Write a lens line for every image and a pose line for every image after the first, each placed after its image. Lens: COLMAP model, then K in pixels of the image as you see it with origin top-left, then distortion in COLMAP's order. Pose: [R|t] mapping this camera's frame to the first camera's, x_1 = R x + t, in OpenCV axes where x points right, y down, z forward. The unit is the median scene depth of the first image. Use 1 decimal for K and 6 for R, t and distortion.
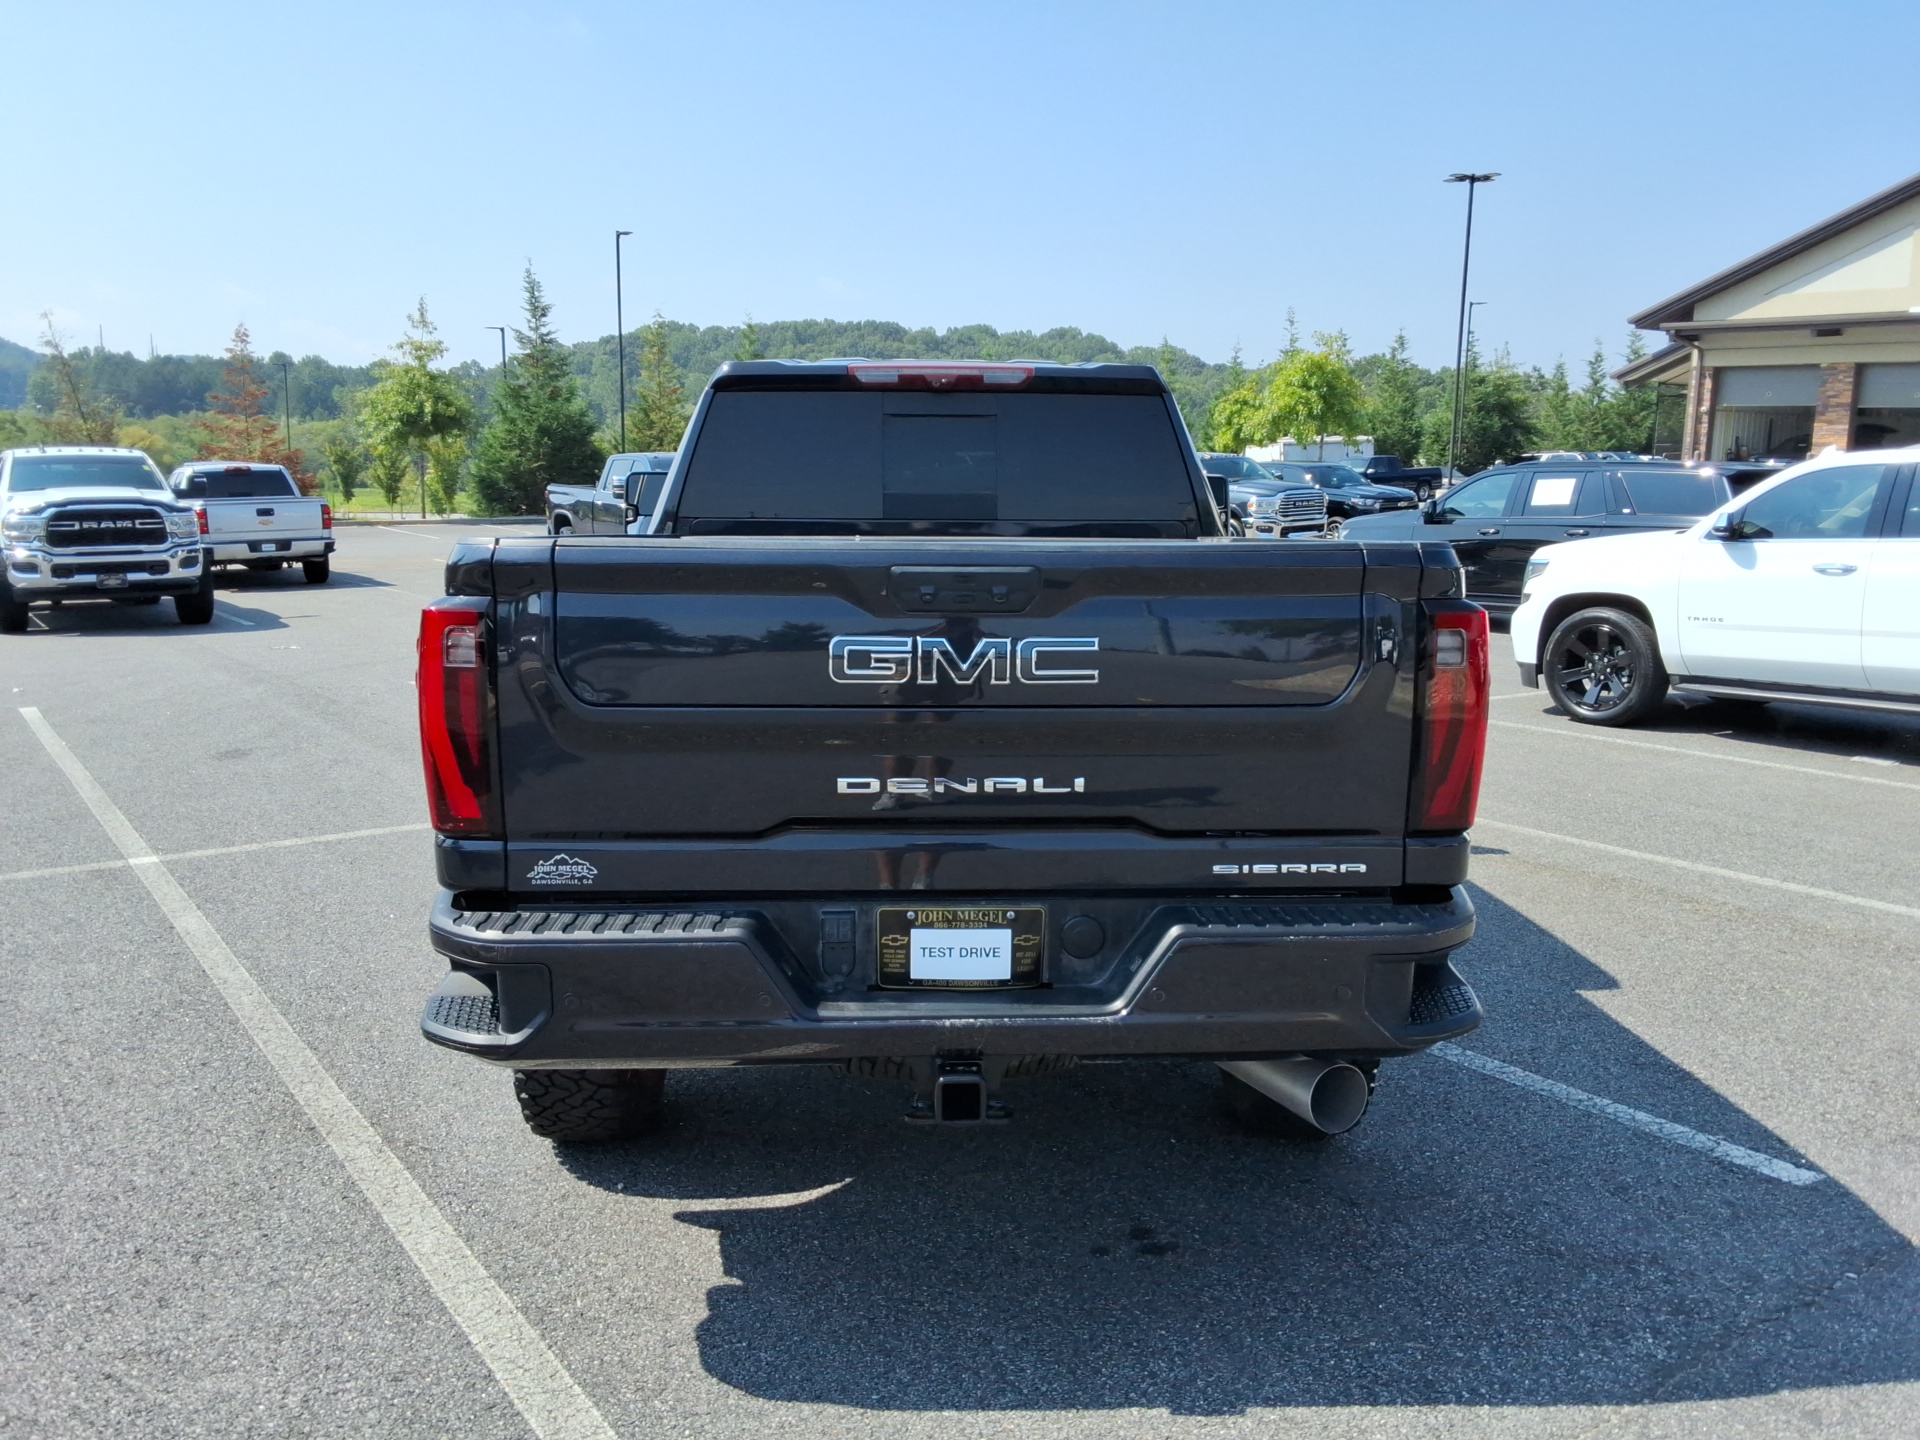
lens RADIAL K [[1537.3, 0, 975.2], [0, 1537.3, 704.1], [0, 0, 1]] dist [0.113166, -0.182696]
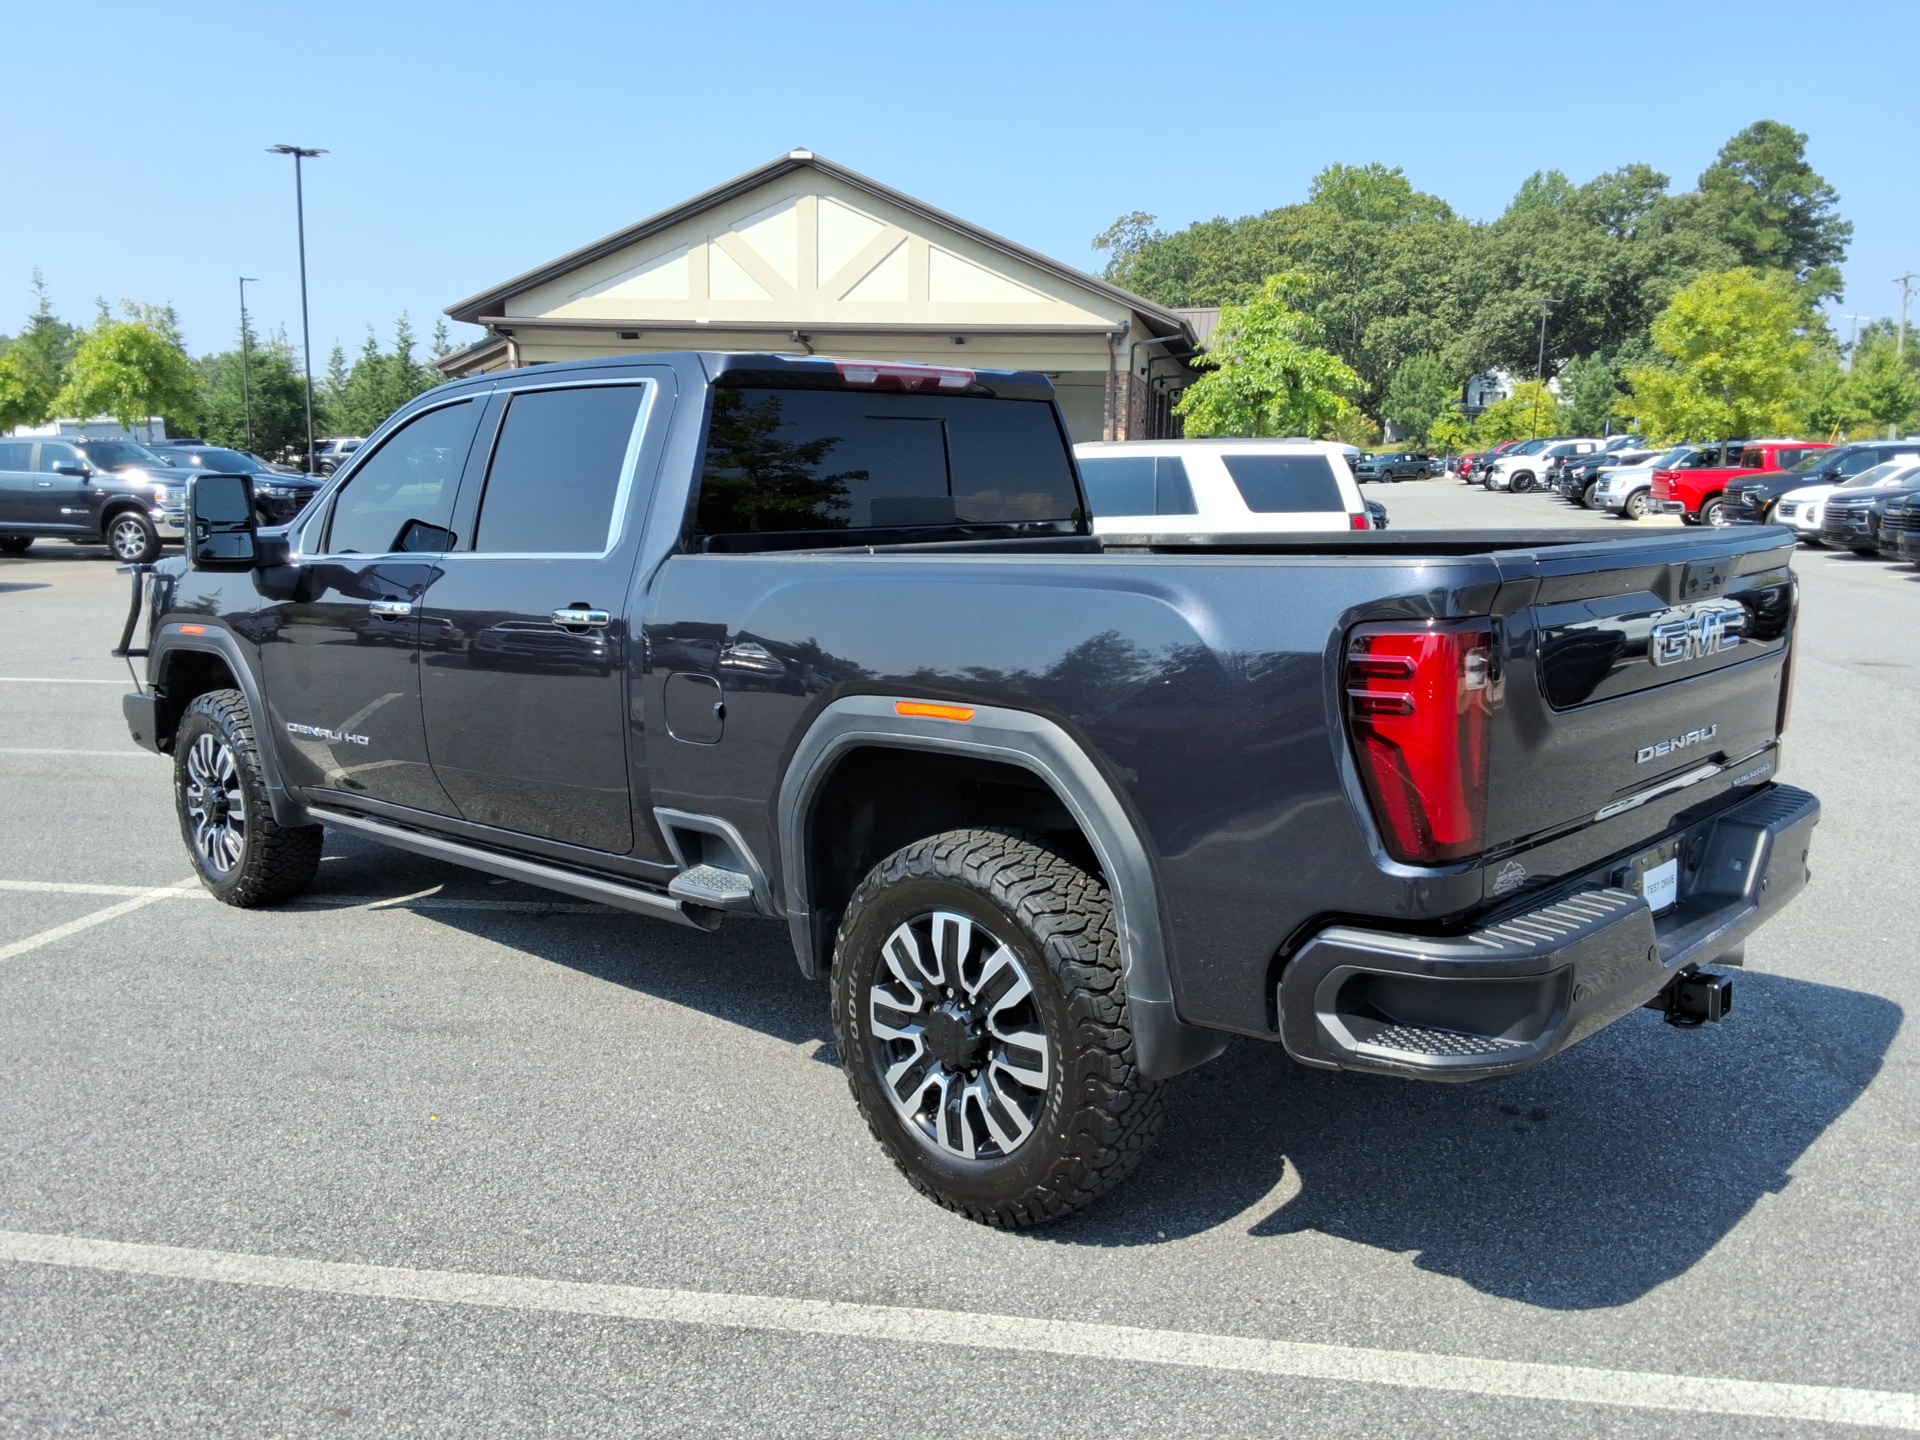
lens RADIAL K [[1537.3, 0, 975.2], [0, 1537.3, 704.1], [0, 0, 1]] dist [0.113166, -0.182696]
pose [[0.711554, -0.113655, 0.693379, -0.205911], [0.107033, 0.992847, 0.052904, -0.016695], [-0.694432, 0.036571, 0.718629, 0.084428]]
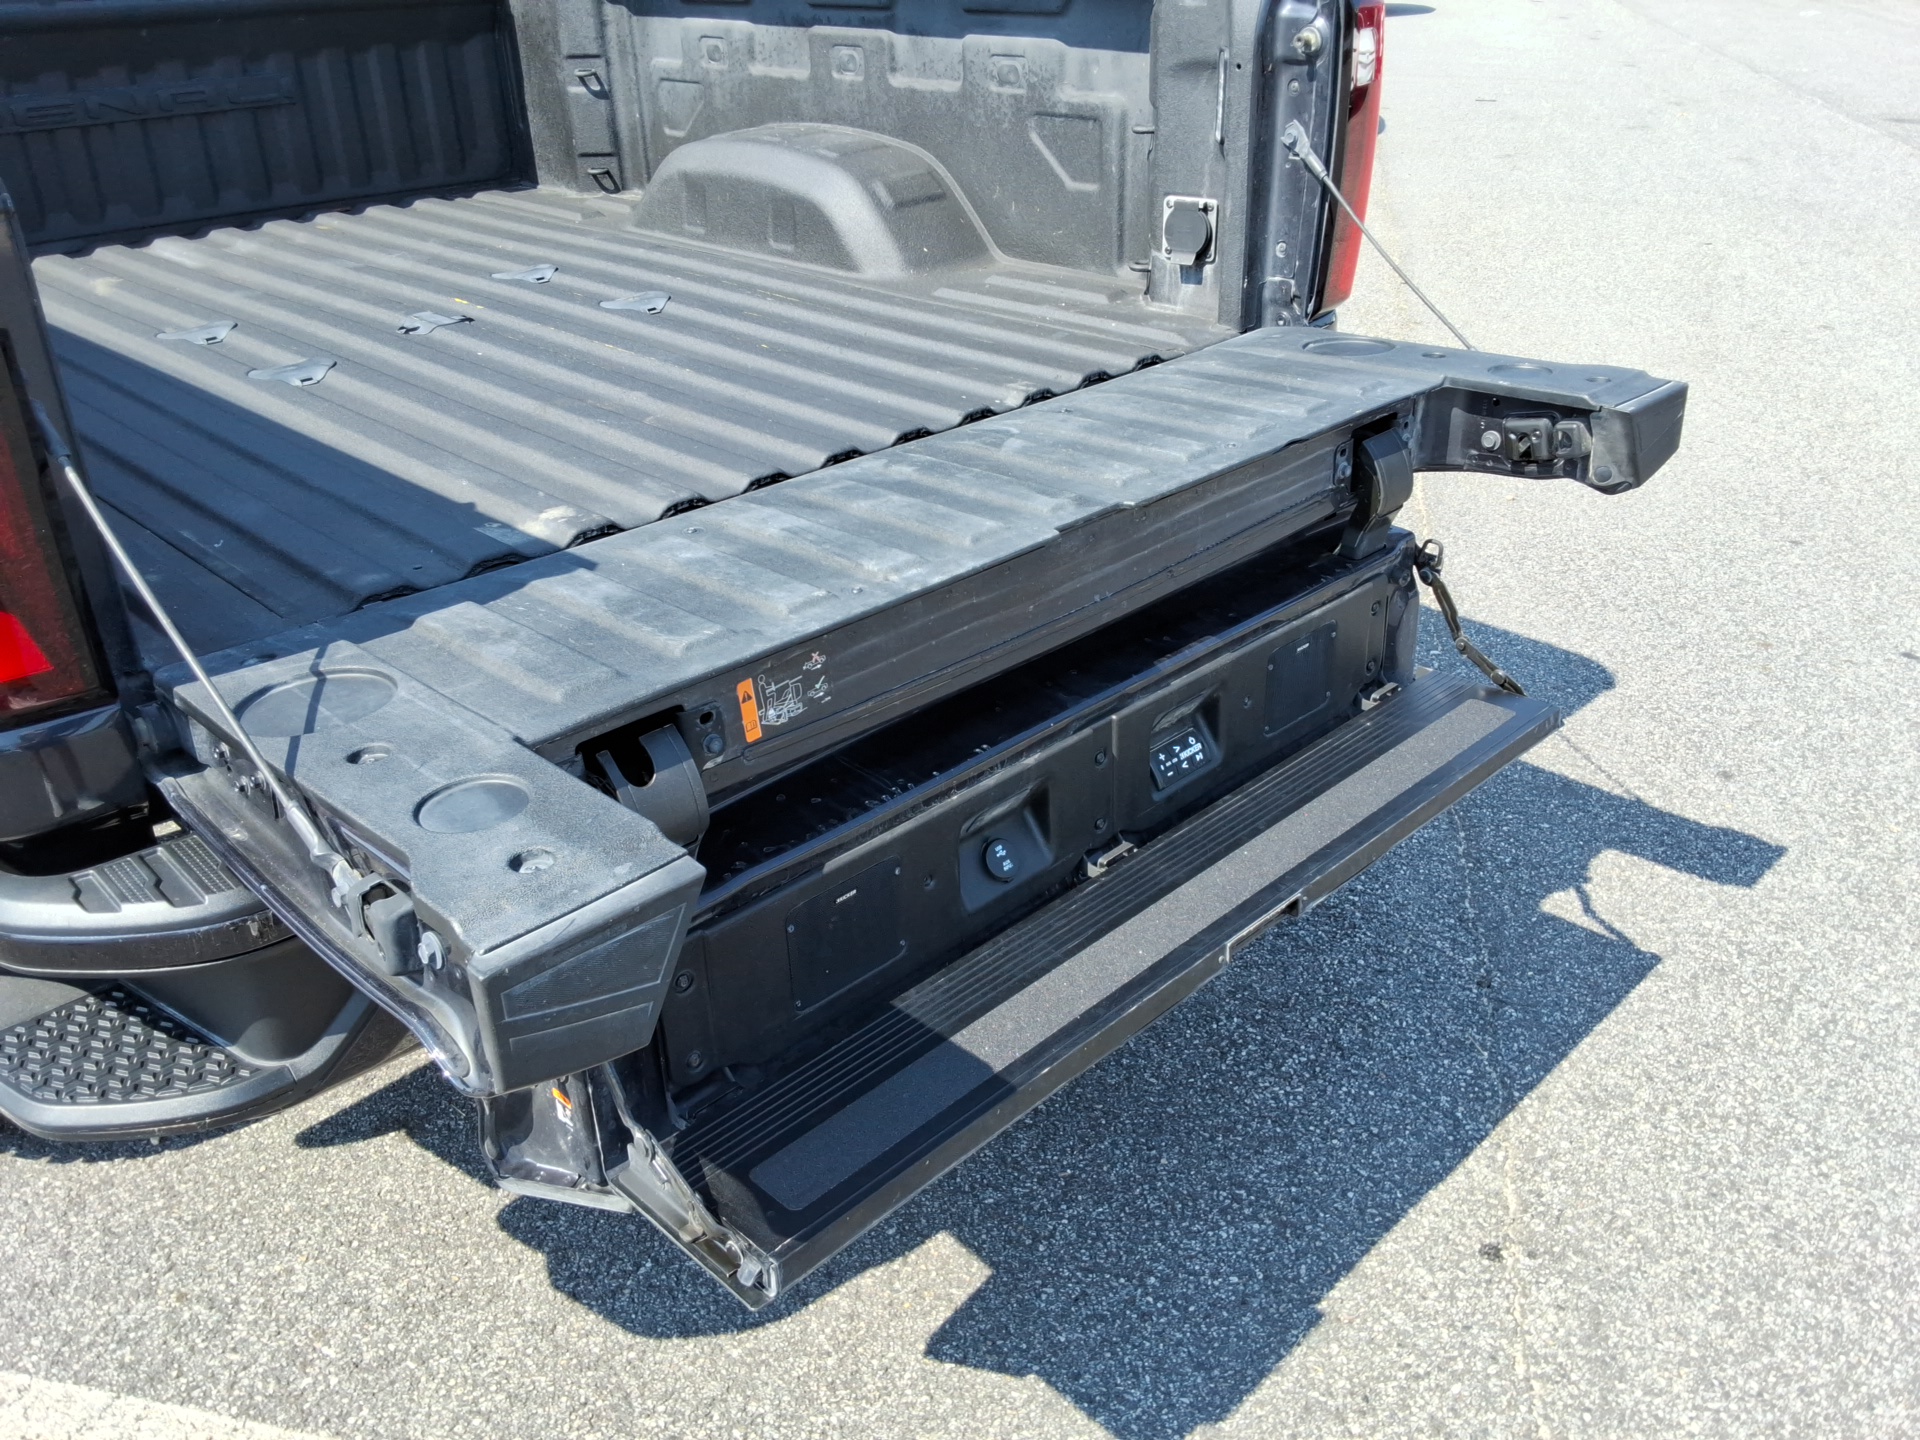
lens RADIAL K [[1537.3, 0, 975.2], [0, 1537.3, 704.1], [0, 0, 1]] dist [0.113166, -0.182696]
pose [[0.735954, -0.329273, 0.591566, -0.065471], [0.103758, 0.918297, 0.382052, -0.009660], [-0.669034, -0.219793, 0.709990, 0.087135]]
